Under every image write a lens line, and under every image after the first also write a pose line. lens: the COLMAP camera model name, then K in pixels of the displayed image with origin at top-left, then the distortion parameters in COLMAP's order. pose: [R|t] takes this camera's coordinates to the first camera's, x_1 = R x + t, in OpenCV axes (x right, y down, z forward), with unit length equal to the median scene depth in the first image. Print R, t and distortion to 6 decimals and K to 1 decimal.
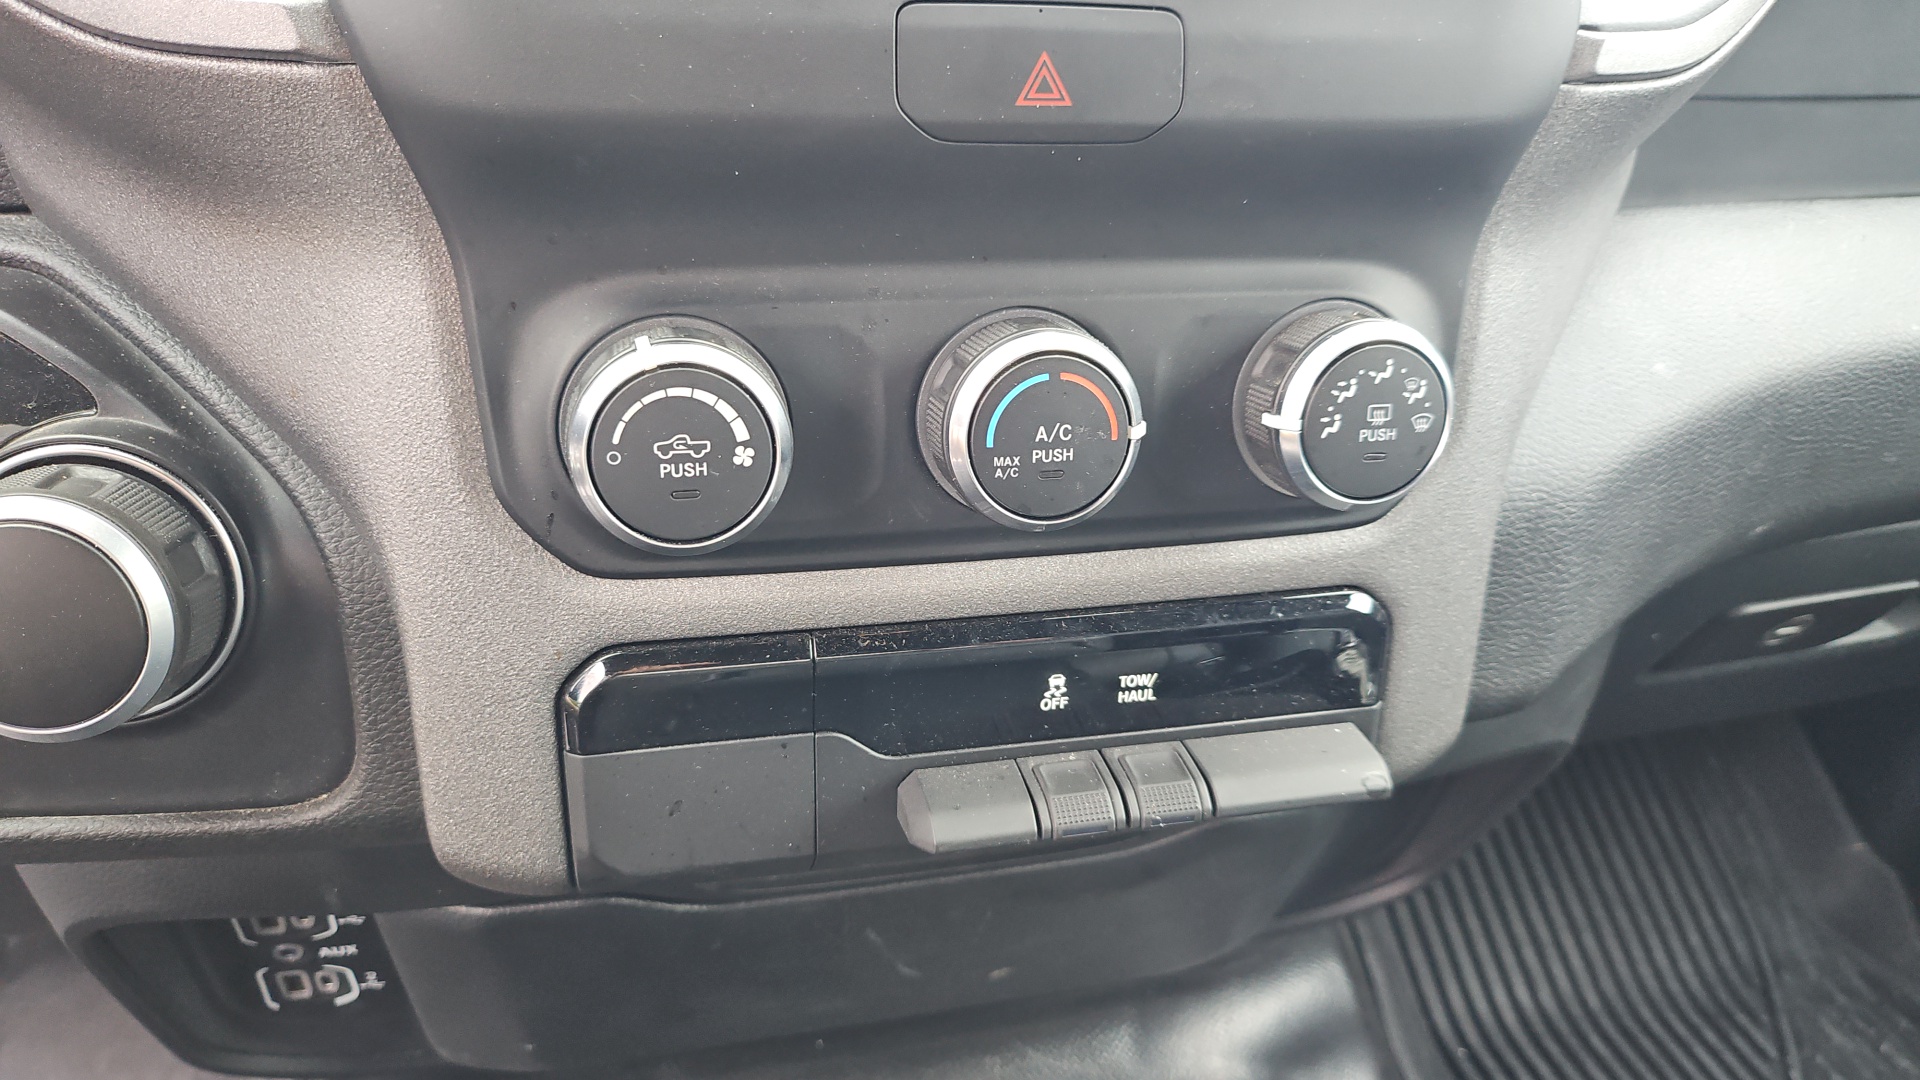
lens RADIAL K [[1399.5, 0, 960.0], [0, 1399.5, 540.0], [0, 0, 1]] dist [0.057488, -0.075426]
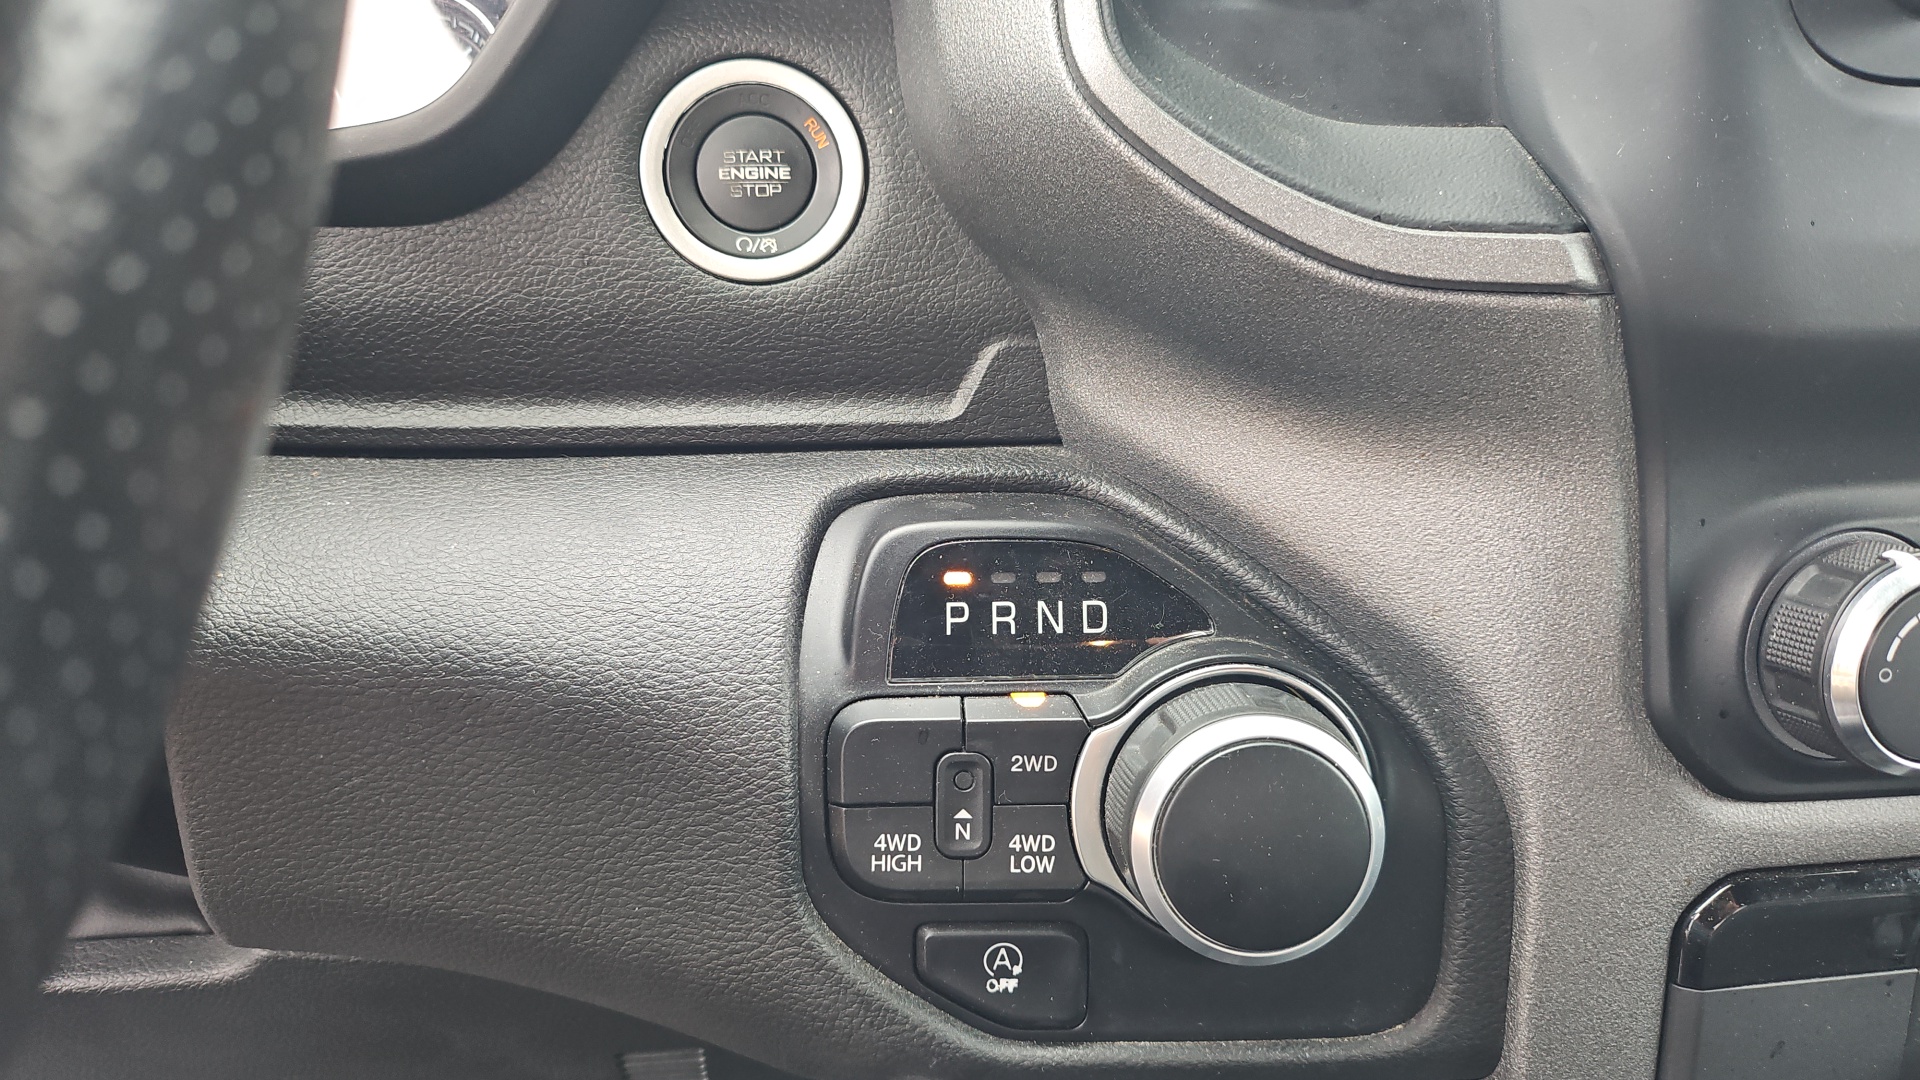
lens RADIAL K [[1365.8, 0, 984.8], [0, 1365.8, 543.6], [0, 0, 1]] dist [-0.010332, 0.001258]
pose [[0.995875, -0.007445, -0.090427, -0.674332], [-0.007012, 0.987331, -0.158517, 0.004548], [0.090461, 0.158497, 0.983207, 0.002925]]
